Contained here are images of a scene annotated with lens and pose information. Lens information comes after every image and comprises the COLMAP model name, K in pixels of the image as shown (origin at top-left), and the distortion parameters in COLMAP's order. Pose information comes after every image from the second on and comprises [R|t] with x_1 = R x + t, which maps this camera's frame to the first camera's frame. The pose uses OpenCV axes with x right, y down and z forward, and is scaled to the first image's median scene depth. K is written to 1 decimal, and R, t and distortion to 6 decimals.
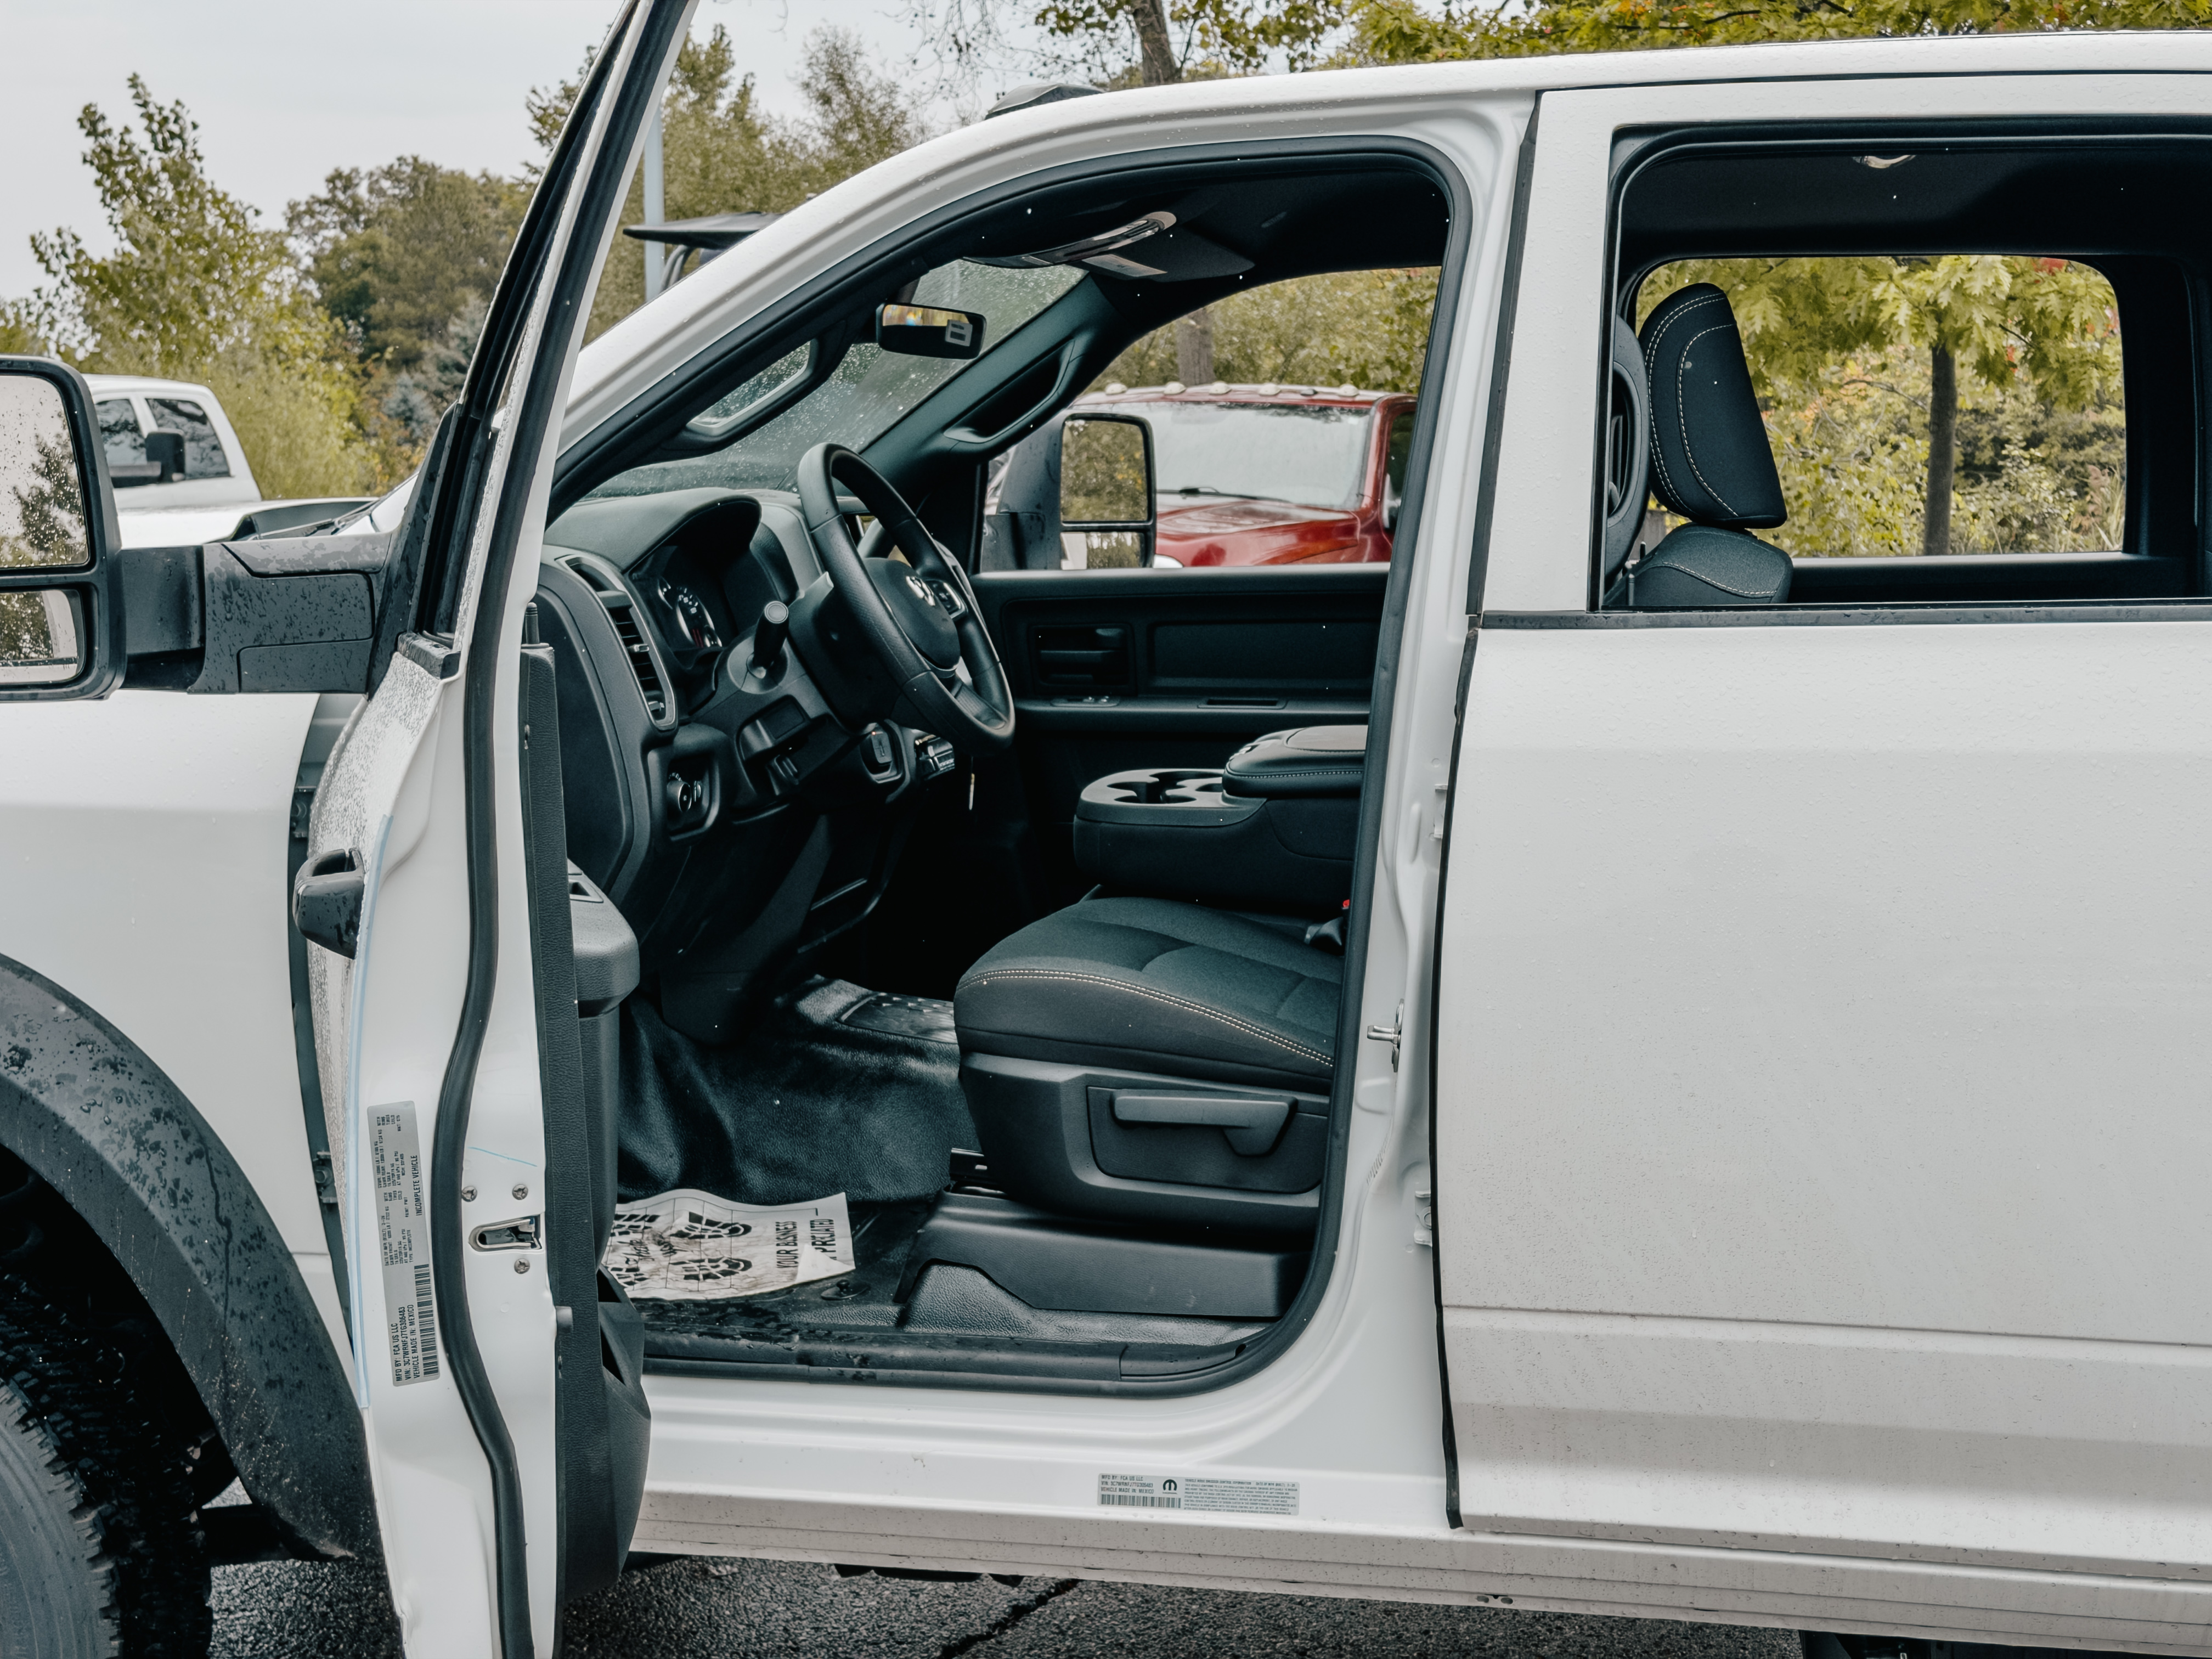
lens RADIAL K [[3140.8, 0, 1106.0], [0, 3140.8, 829.5], [0, 0, 1]] dist [-0.218882, 1.801904]
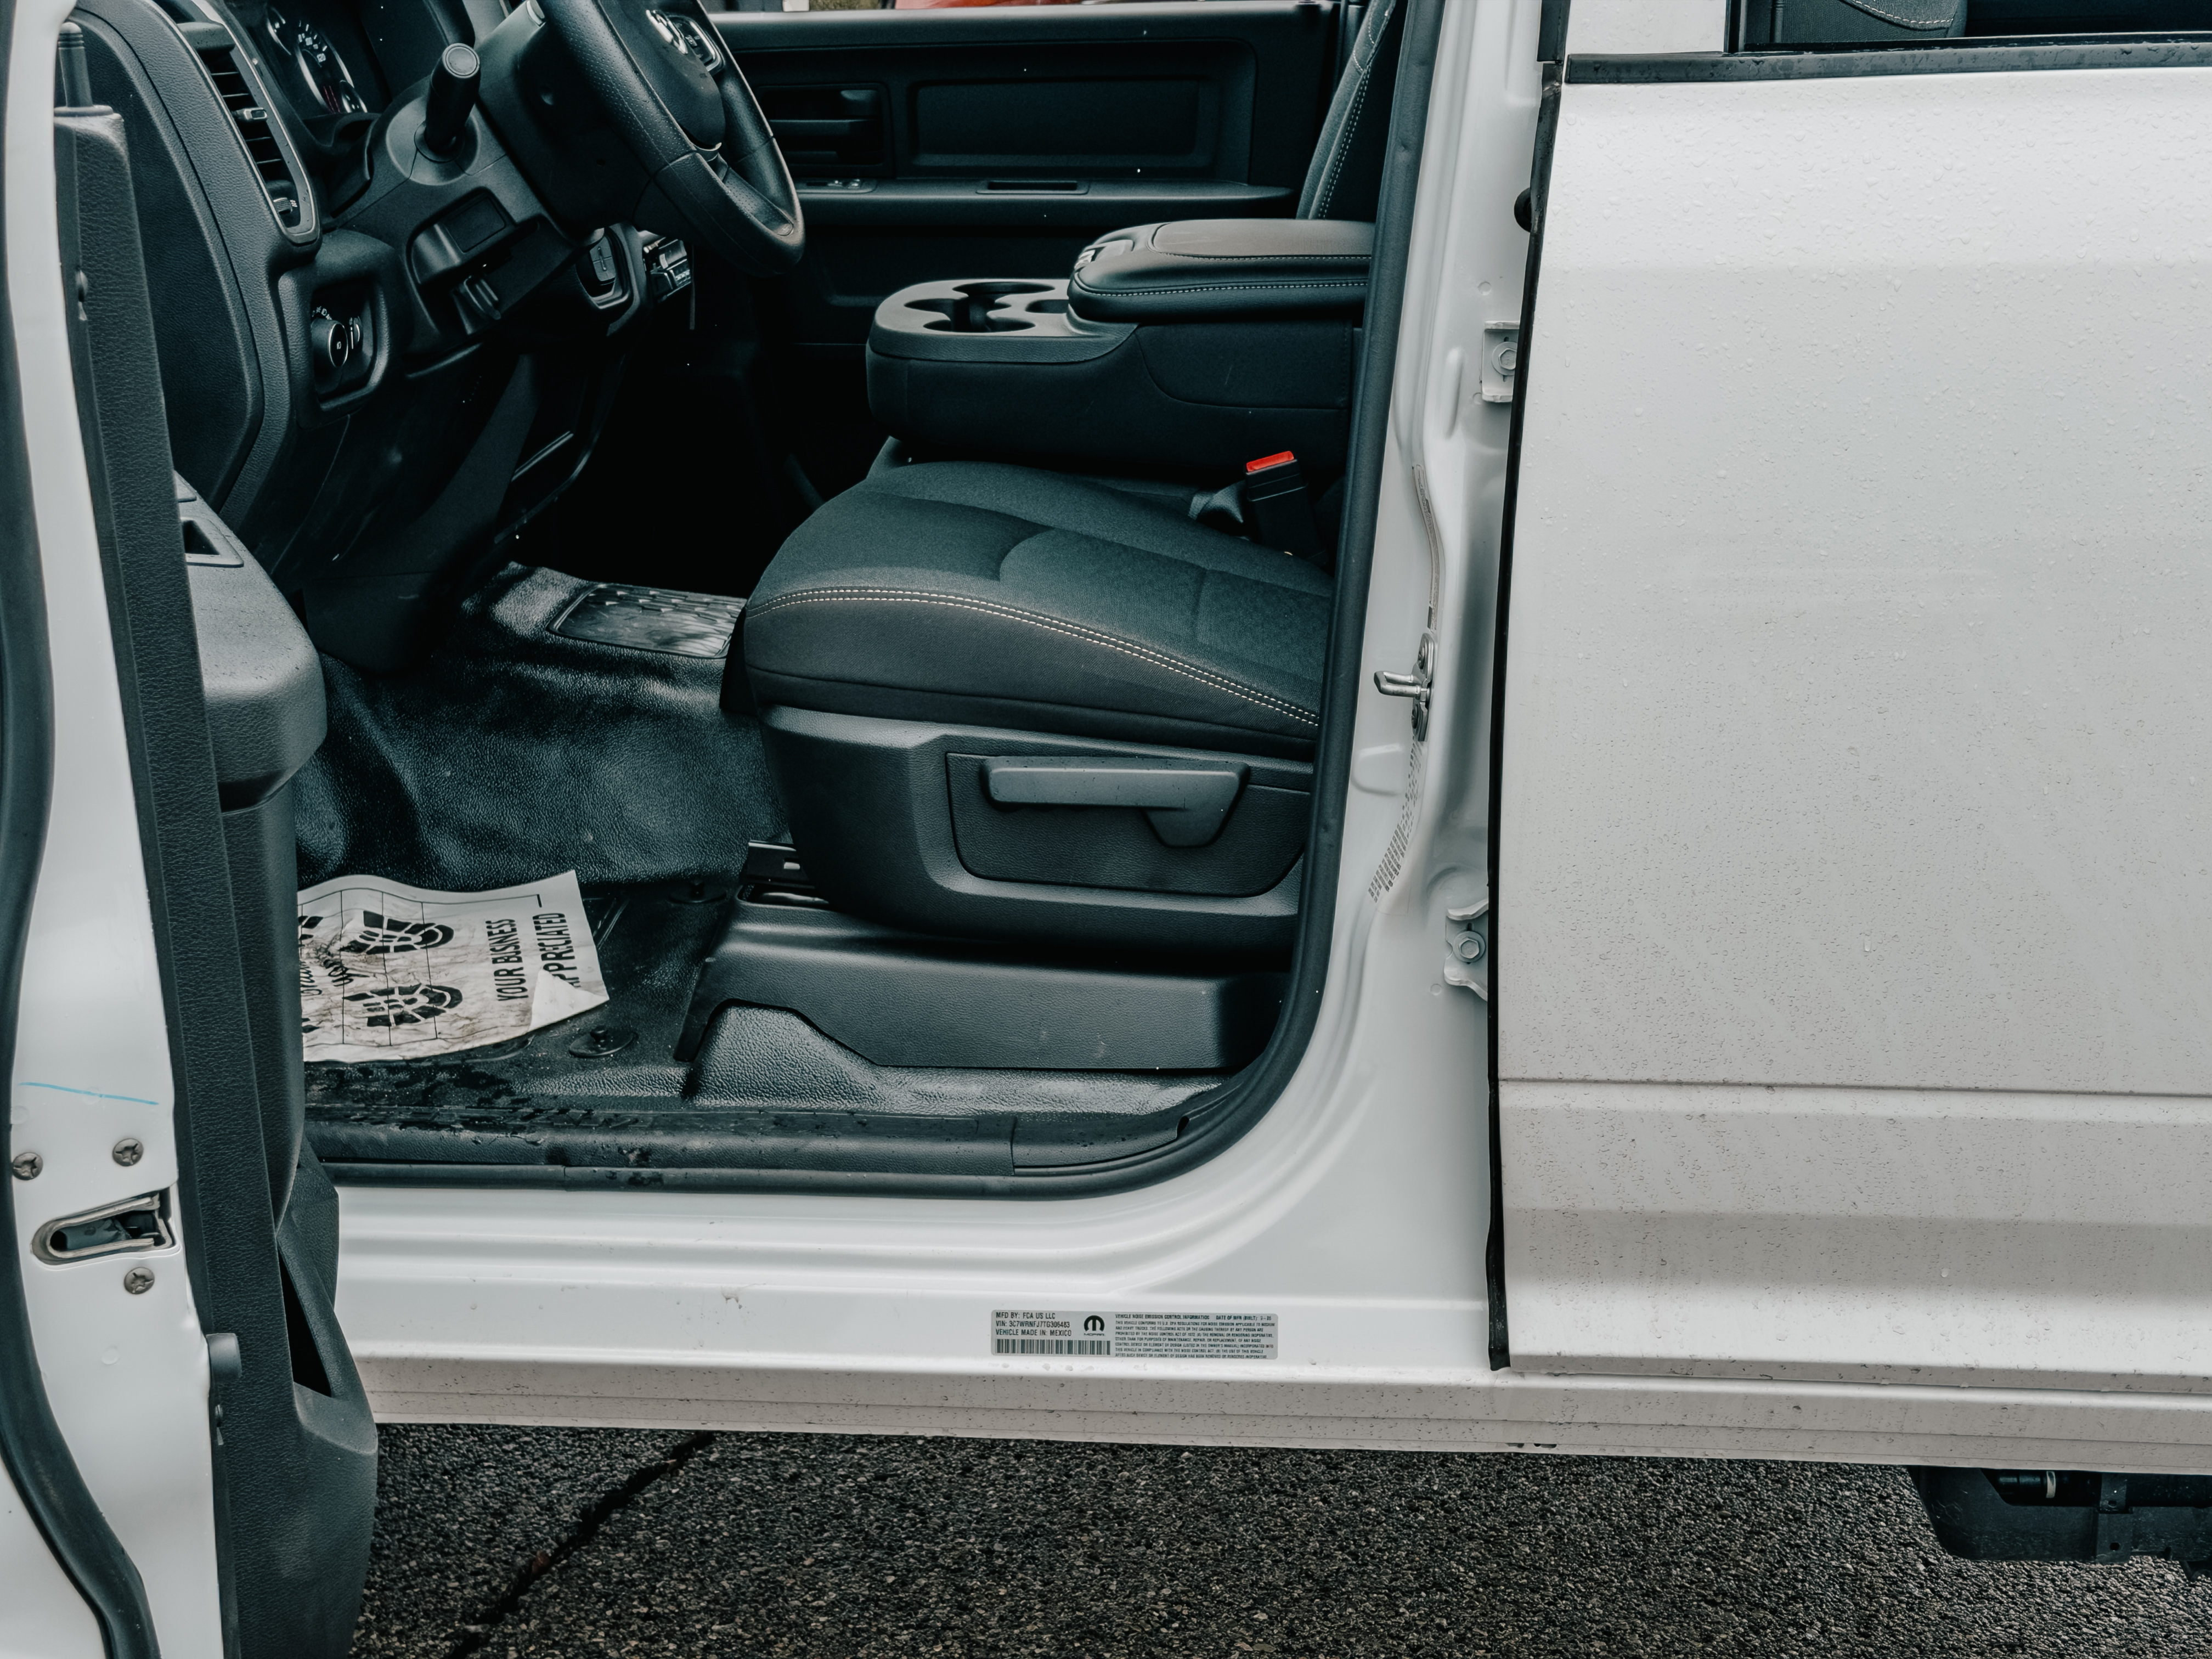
lens RADIAL K [[3140.8, 0, 1106.0], [0, 3140.8, 829.5], [0, 0, 1]] dist [-0.218882, 1.801904]
pose [[0.992064, -0.032383, 0.121495, -0.056618], [0.011617, 0.985740, 0.167874, -0.018636], [-0.125199, -0.165130, 0.978293, 0.308696]]
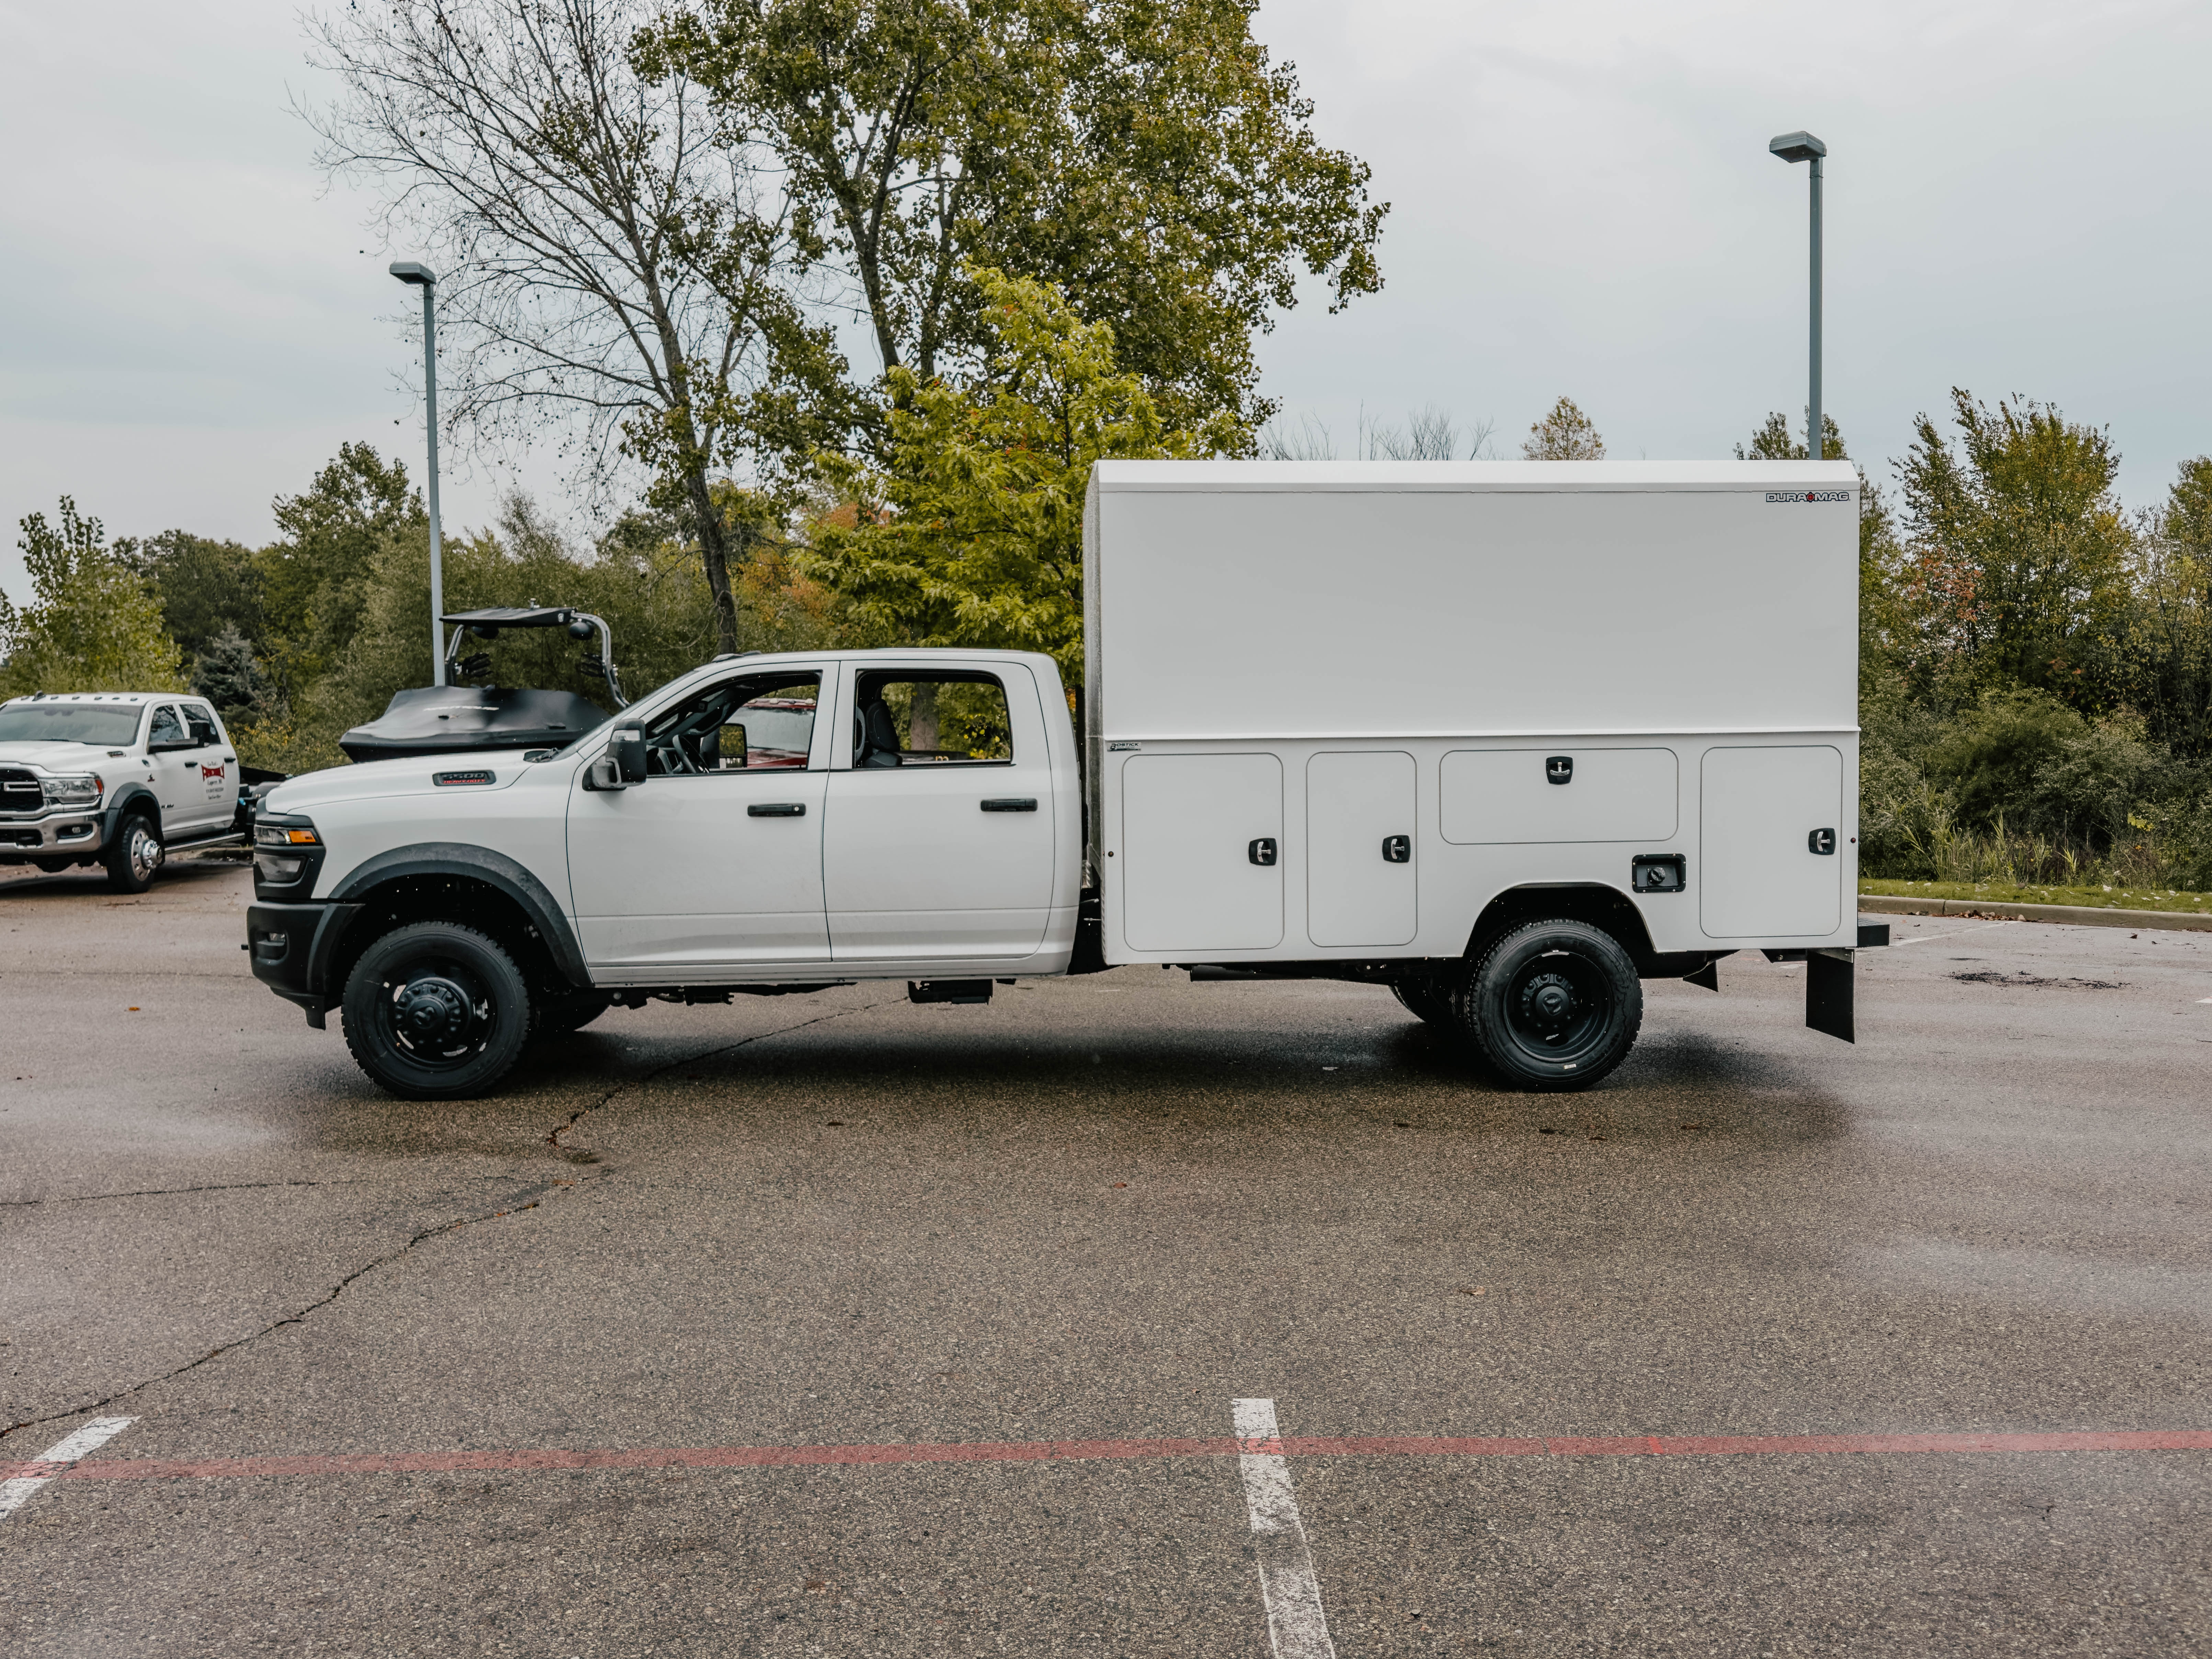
lens RADIAL K [[1834.7, 0, 1194.4], [0, 1834.7, 823.0], [0, 0, 1]] dist [0.028407, -0.014439]
pose [[0.960915, -0.021530, 0.276005, -0.116763], [0.038515, 0.997673, -0.056266, 0.180472], [-0.274151, 0.064697, 0.959508, -1.740576]]
